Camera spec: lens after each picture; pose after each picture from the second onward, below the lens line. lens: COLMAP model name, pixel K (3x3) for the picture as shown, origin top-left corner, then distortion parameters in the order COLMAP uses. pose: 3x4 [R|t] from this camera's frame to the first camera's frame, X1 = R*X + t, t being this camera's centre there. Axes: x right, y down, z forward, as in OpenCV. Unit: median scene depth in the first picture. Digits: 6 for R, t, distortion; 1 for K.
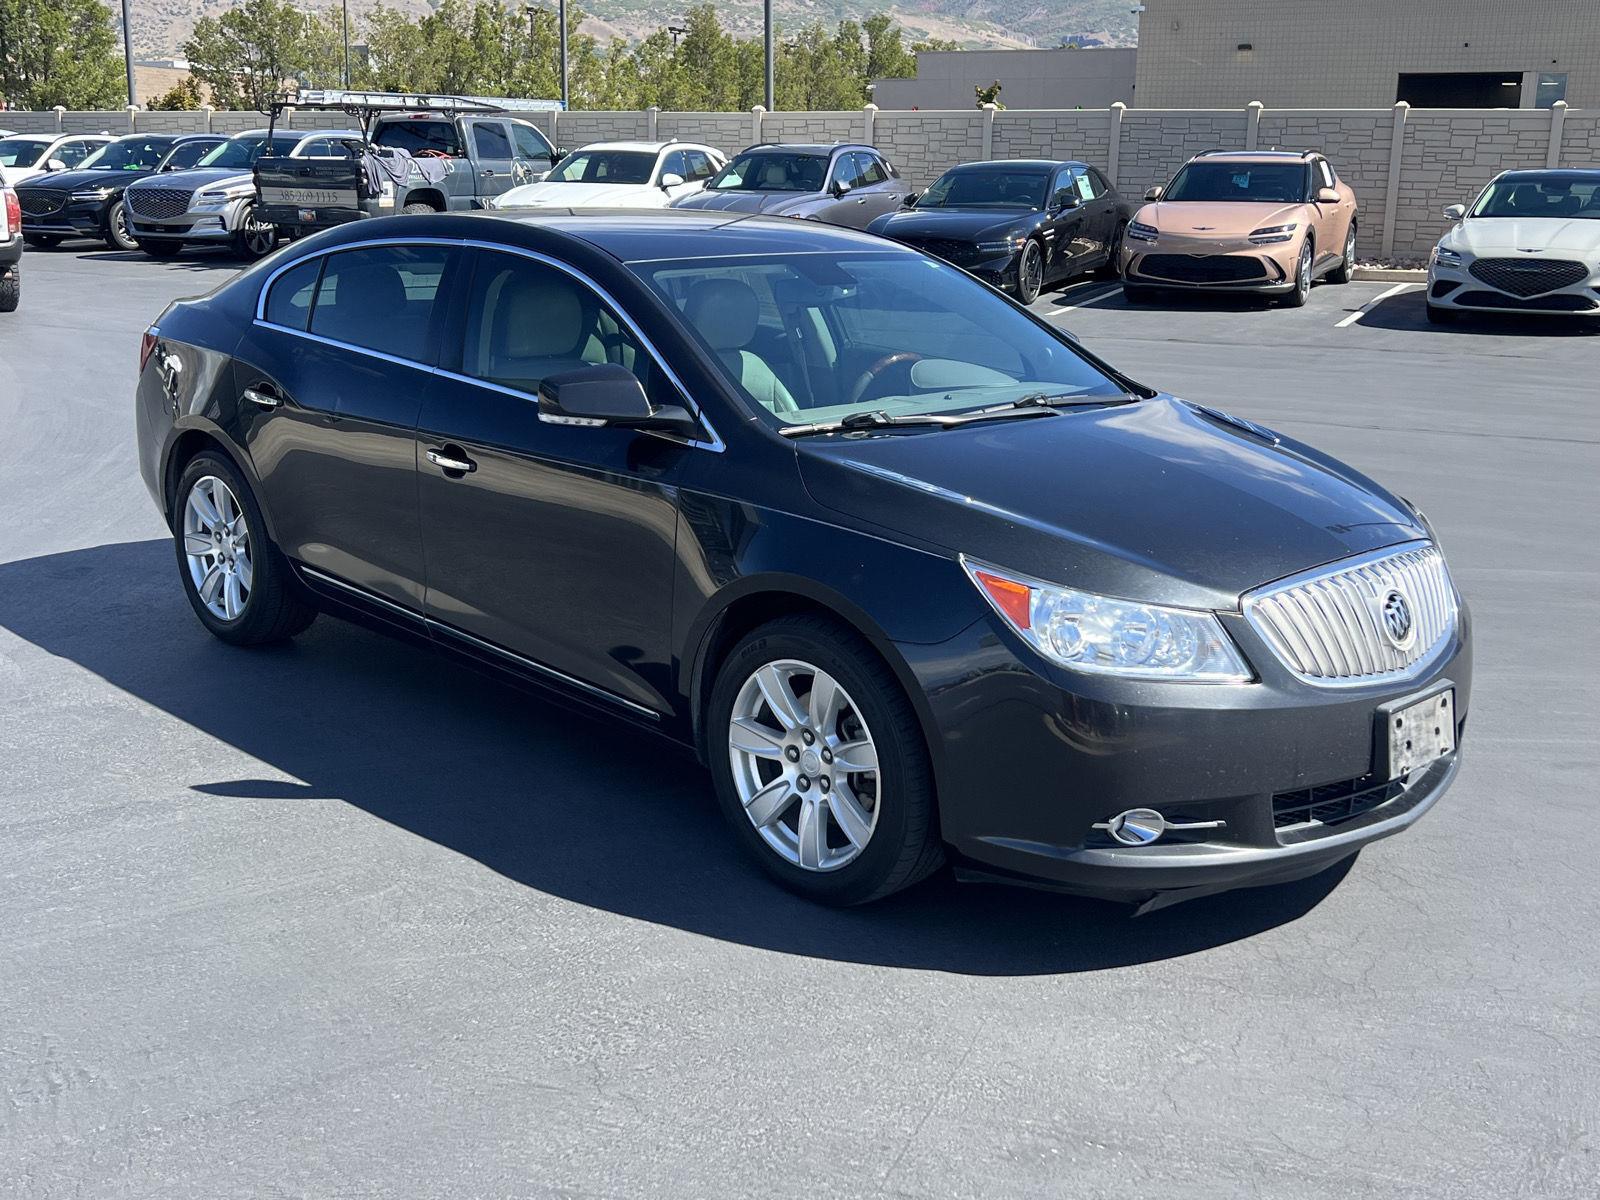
lens RADIAL K [[1715.7, 0, 798.7], [0, 1715.7, 618.3], [0, 0, 1]] dist [0.089093, -0.198357]
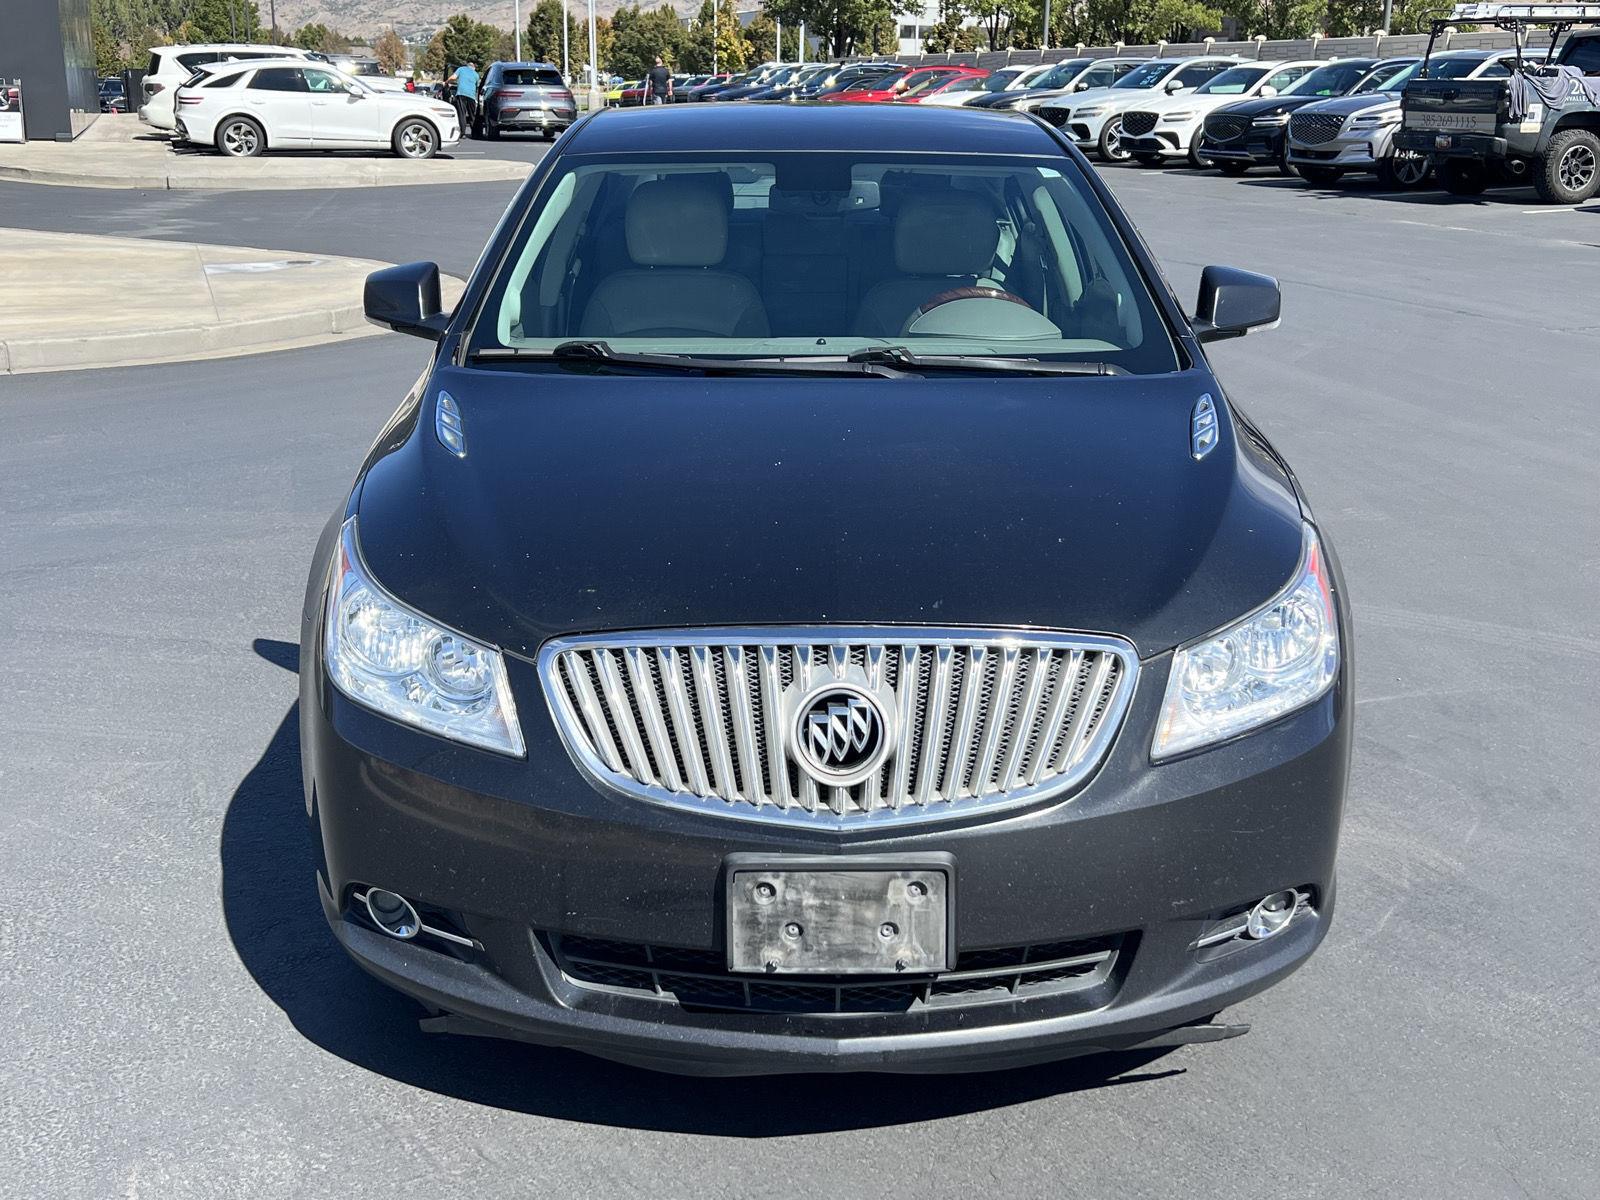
lens RADIAL K [[1741.3, 0, 800.0], [0, 1741.3, 600.0], [0, 0, 1]] dist [0.023659, -0.006344]
pose [[0.724839, 0.186741, -0.663126, 0.130610], [-0.171199, 0.981192, 0.089179, -0.017732], [0.667308, 0.048886, 0.743176, 0.090323]]
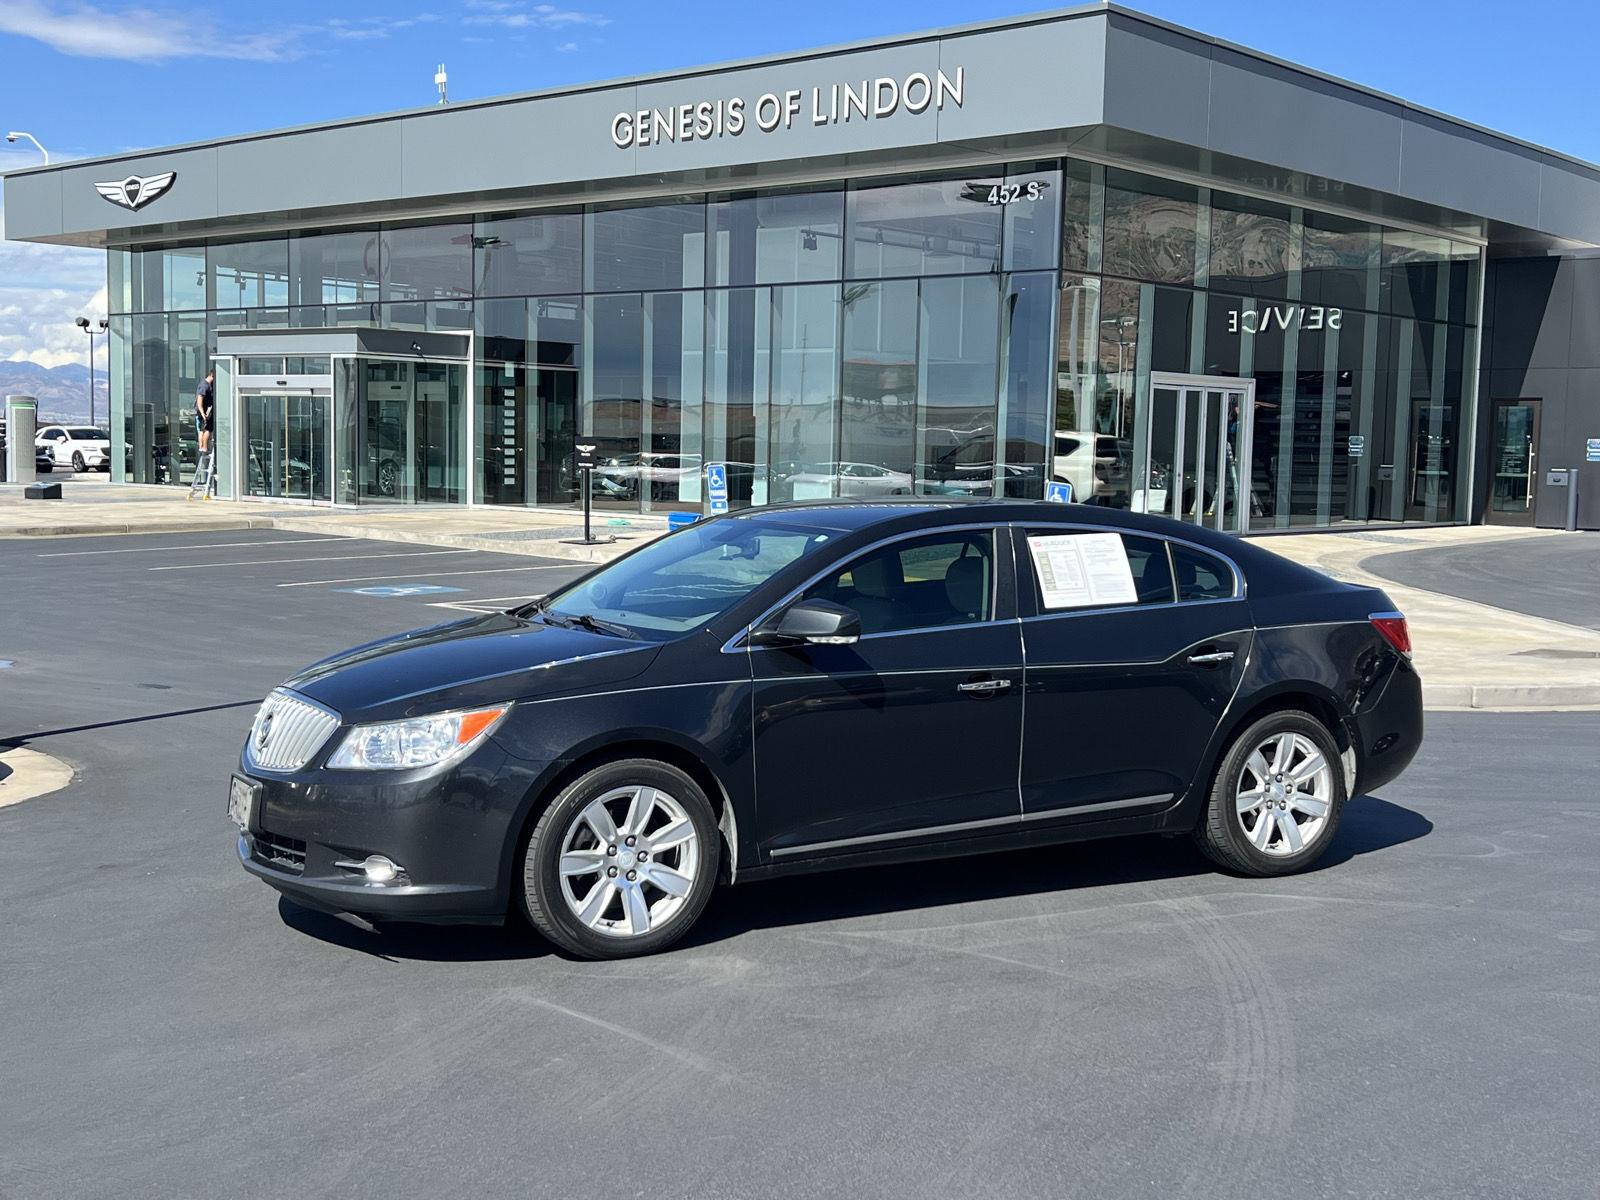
lens RADIAL K [[1941.0, 0, 800.0], [0, 1941.0, 600.0], [0, 0, 1]] dist [0.216082, -0.842984]
pose [[-0.249741, 0.054340, -0.966787, 0.335905], [-0.263438, 0.956951, 0.121839, -0.079015], [0.931788, 0.285117, -0.224675, 0.315788]]
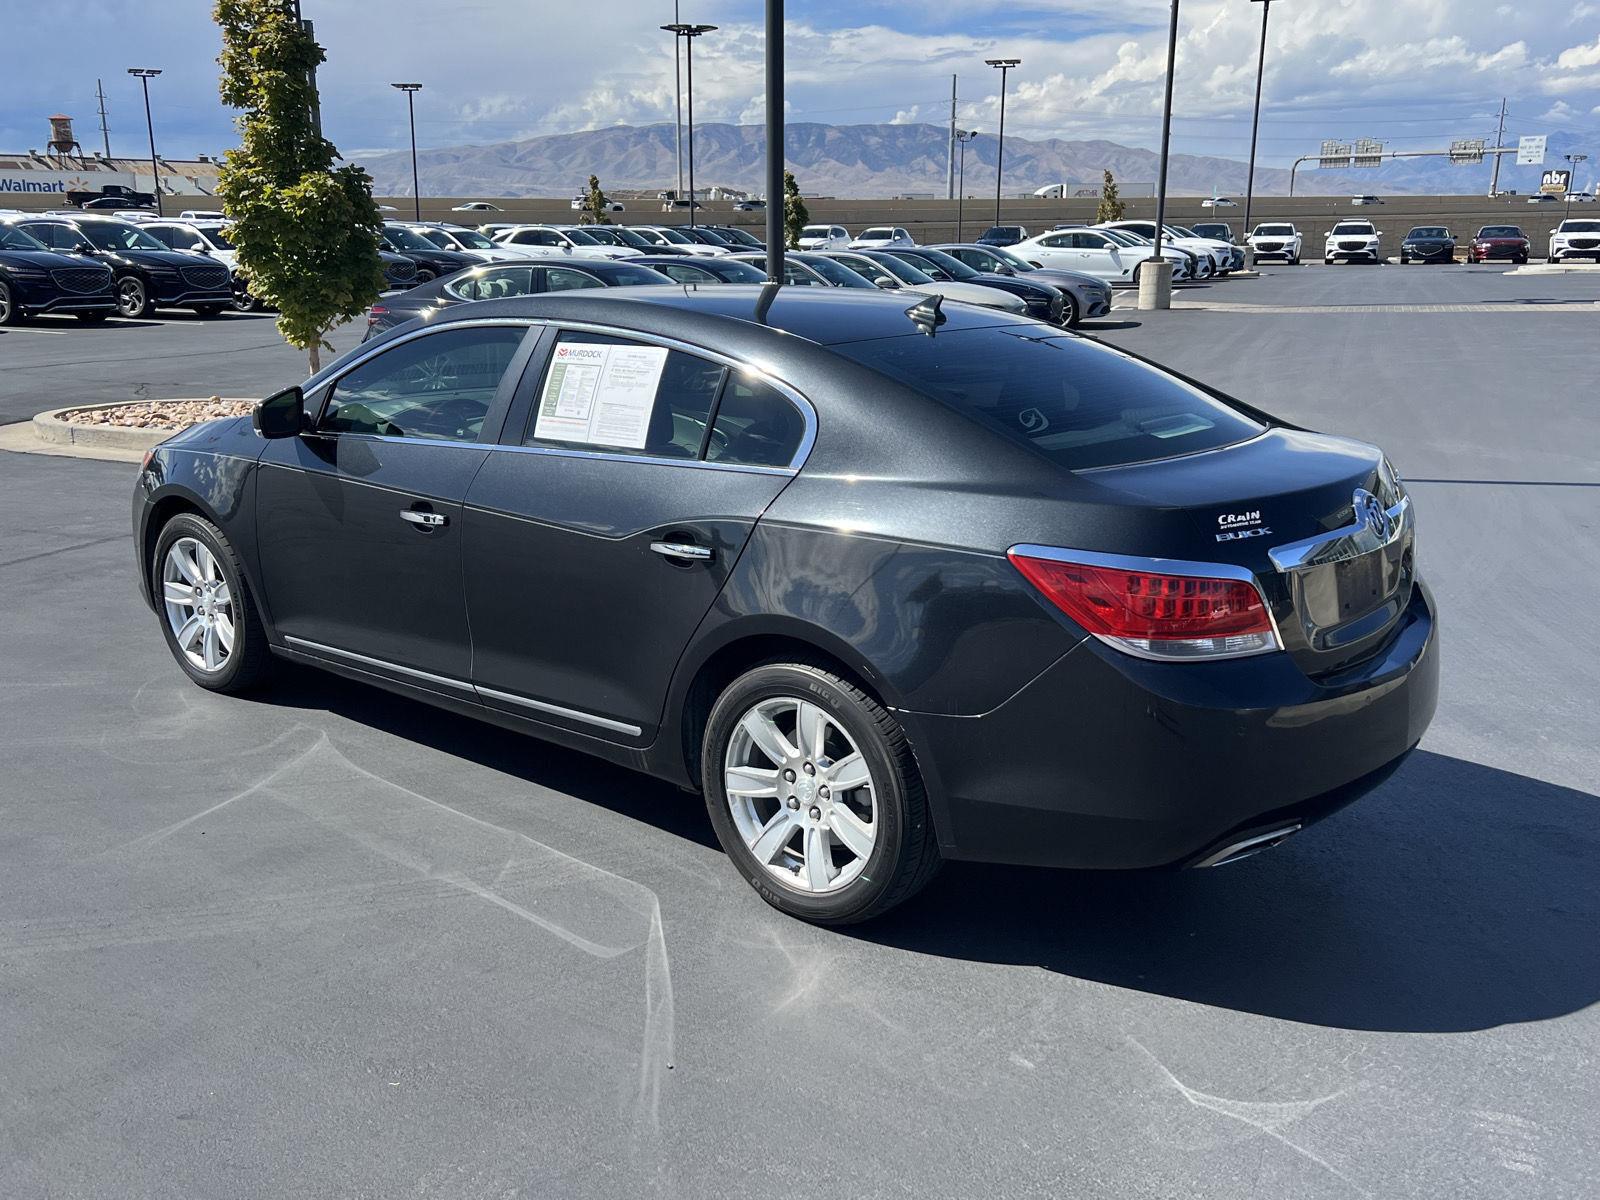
lens RADIAL K [[1476.2, 0, 807.5], [0, 1476.2, 600.6], [0, 0, 1]] dist [0.025268, -0.011018]
pose [[-0.993566, 0.005375, -0.113131, -0.011895], [-0.050587, 0.872645, 0.485729, -0.124725], [0.101334, 0.488326, -0.866758, 0.461256]]
